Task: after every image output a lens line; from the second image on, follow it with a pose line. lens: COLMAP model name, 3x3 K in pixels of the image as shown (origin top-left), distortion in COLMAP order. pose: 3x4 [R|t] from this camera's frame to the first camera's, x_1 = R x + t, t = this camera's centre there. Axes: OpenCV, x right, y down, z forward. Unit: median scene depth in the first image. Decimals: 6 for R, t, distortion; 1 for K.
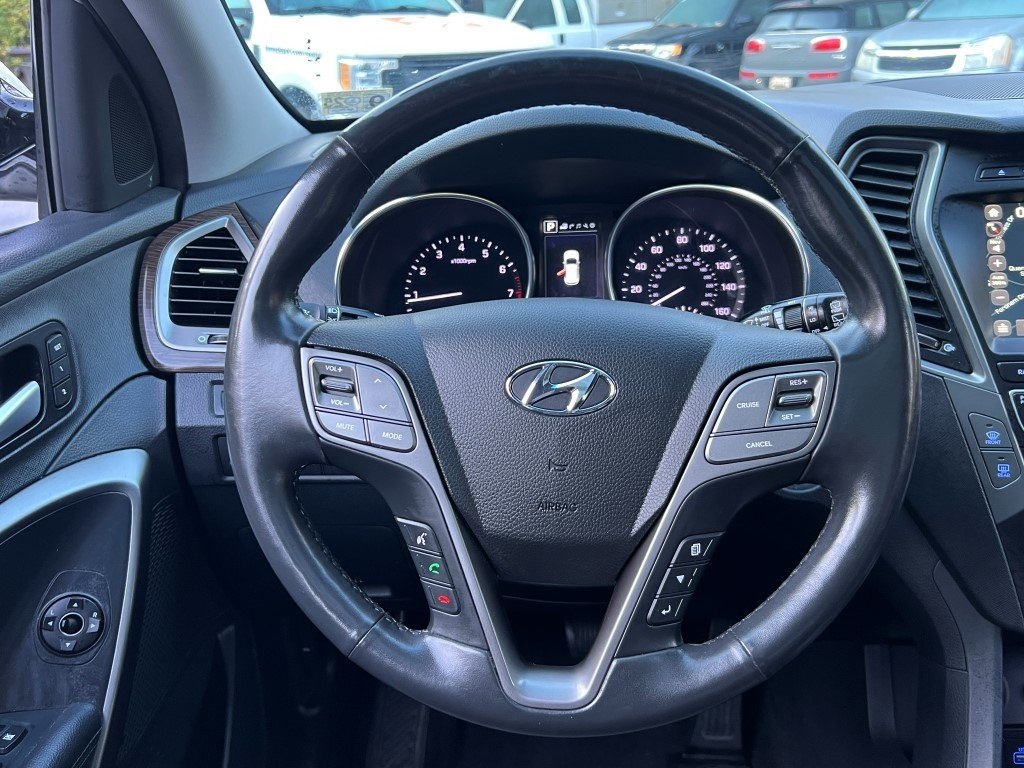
lens RADIAL K [[907.3, 0, 512.0], [0, 907.3, 384.0], [0, 0, 1]] dist [0.131323, -0.352340]
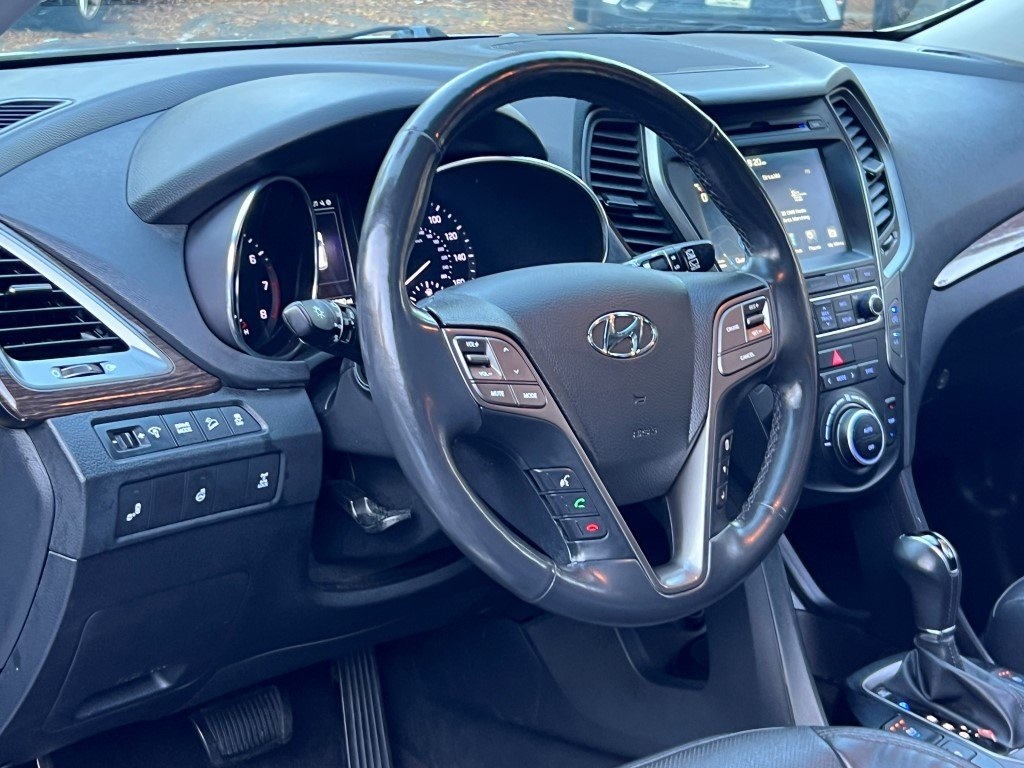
lens RADIAL K [[1594.5, 0, 512.0], [0, 1594.5, 384.0], [0, 0, 1]] dist [0.036521, 0.035985]
pose [[0.695256, -0.139666, 0.705062, -0.936667], [0.173544, 0.984536, 0.023898, -0.004448], [-0.697497, 0.105744, 0.708743, -0.225599]]
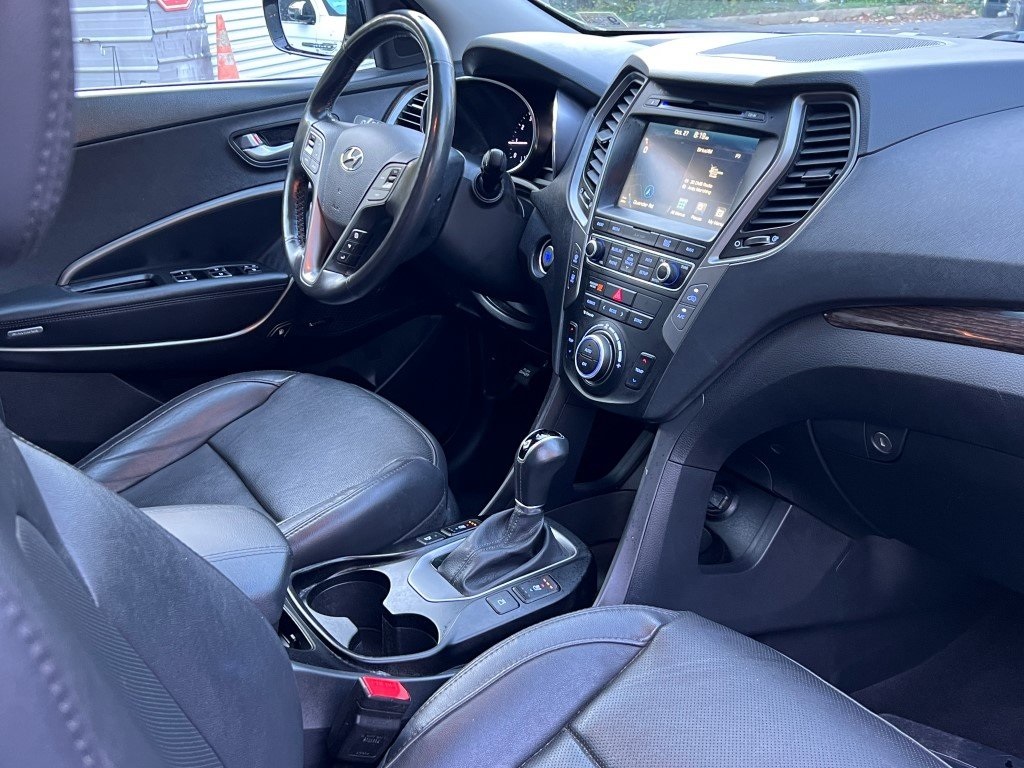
lens RADIAL K [[1065.6, 0, 512.0], [0, 1065.6, 384.0], [0, 0, 1]] dist [0.180404, -0.601759]
pose [[0.609526, 0.318160, -0.726121, 1.520188], [-0.263658, 0.945150, 0.192809, -0.055534], [0.747638, 0.073926, 0.659980, -0.289867]]
